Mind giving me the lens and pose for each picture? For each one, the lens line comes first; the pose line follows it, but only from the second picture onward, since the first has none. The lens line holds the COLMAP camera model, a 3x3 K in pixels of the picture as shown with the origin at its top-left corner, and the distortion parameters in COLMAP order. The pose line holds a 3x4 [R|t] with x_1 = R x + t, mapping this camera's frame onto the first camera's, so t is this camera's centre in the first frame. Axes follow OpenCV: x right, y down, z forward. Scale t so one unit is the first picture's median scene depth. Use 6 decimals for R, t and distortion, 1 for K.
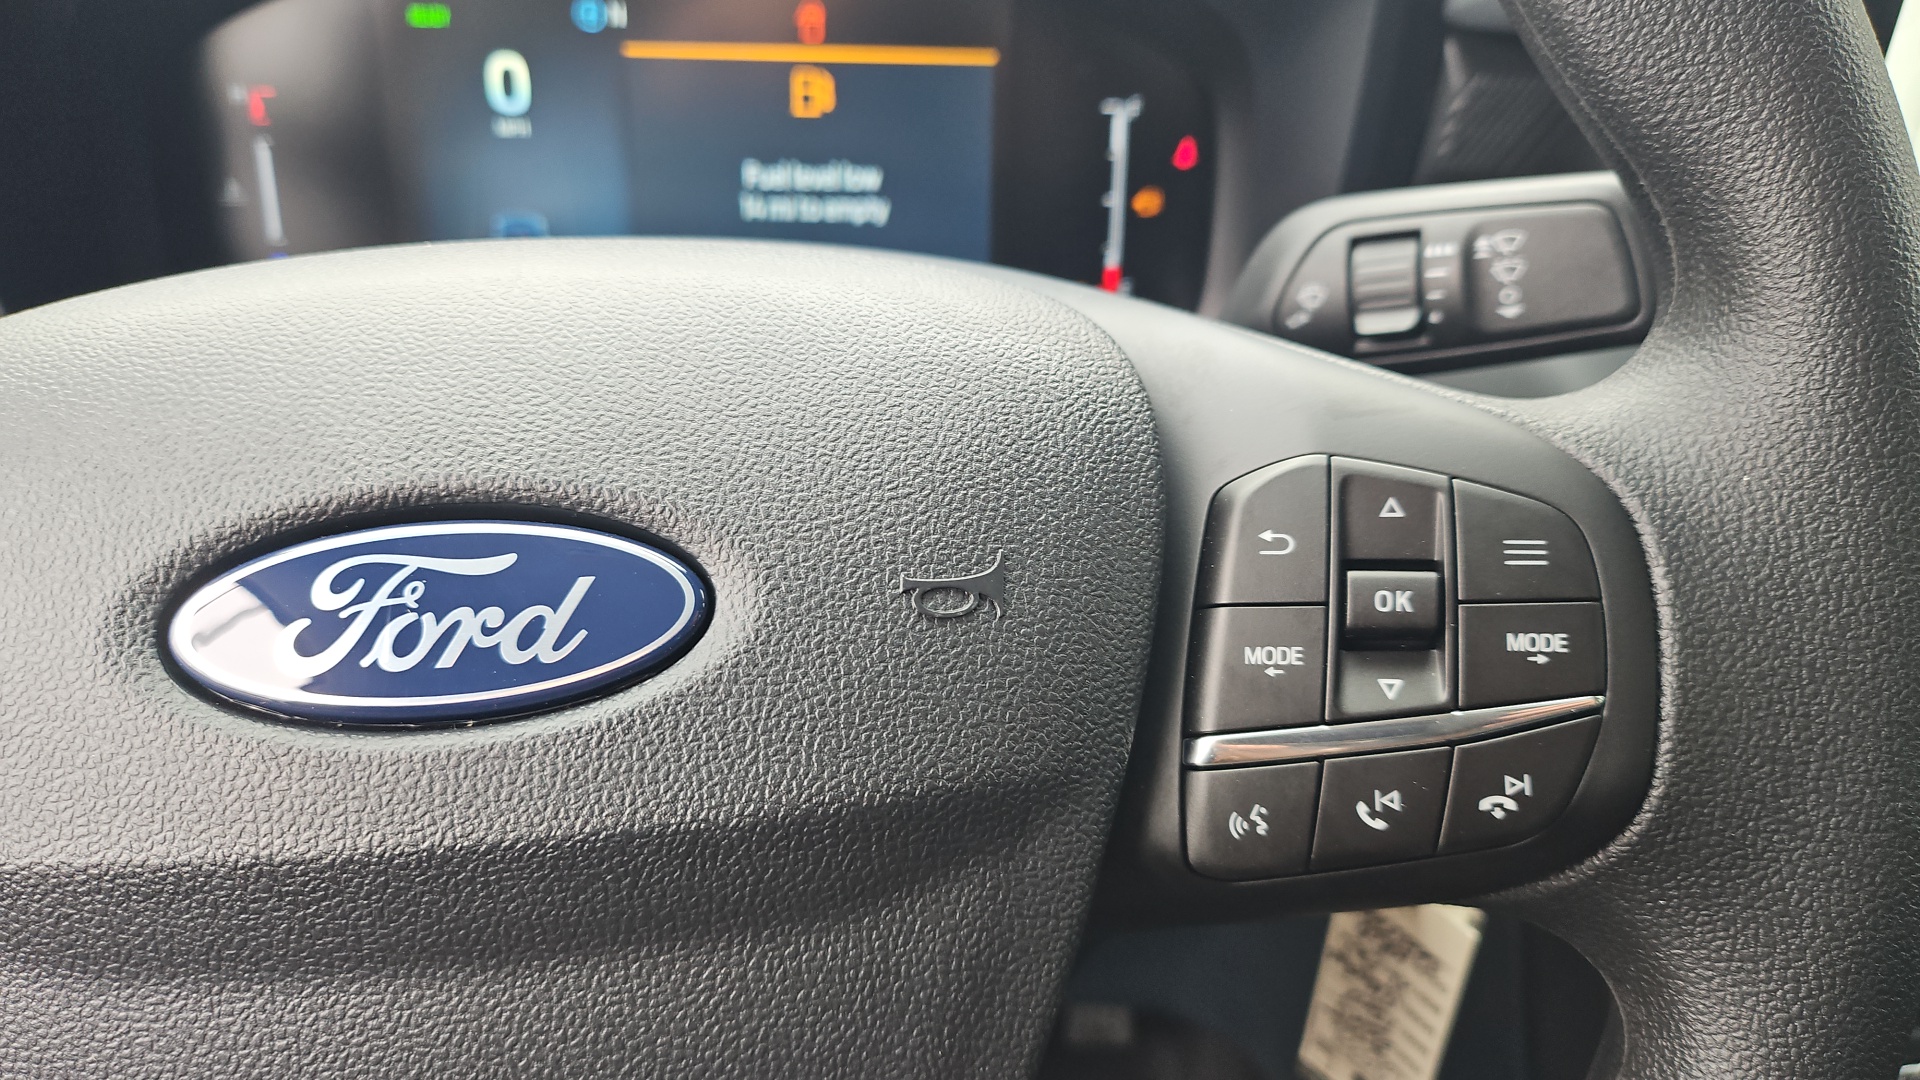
lens RADIAL K [[1392.2, 0, 960.6], [0, 1392.2, 589.7], [0, 0, 1]] dist [0.042638, -0.117911]
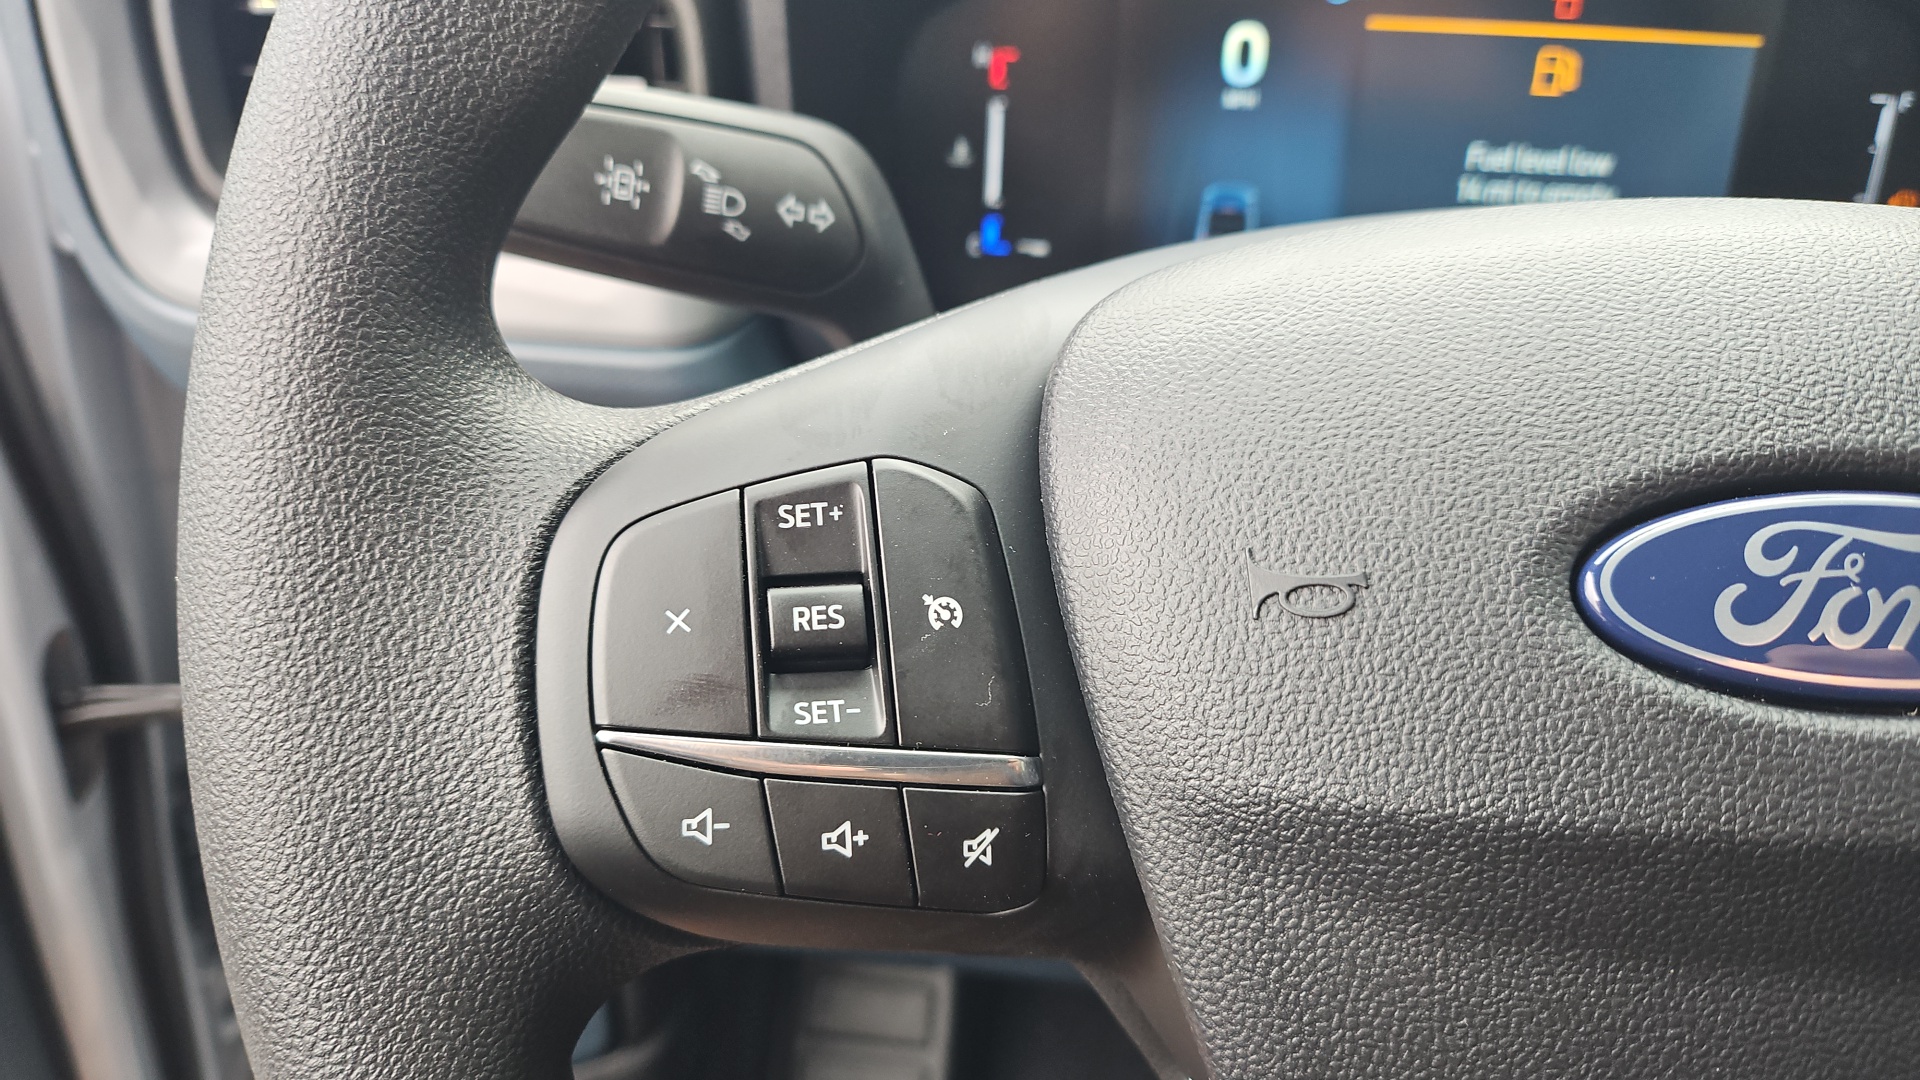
lens RADIAL K [[1360.9, 0, 954.0], [0, 1360.9, 592.8], [0, 0, 1]] dist [0.061670, -0.073105]
pose [[0.985614, 0.086436, -0.145237, -0.849199], [-0.085547, 0.996257, 0.012363, 0.060118], [0.145762, 0.000240, 0.989320, 0.007892]]
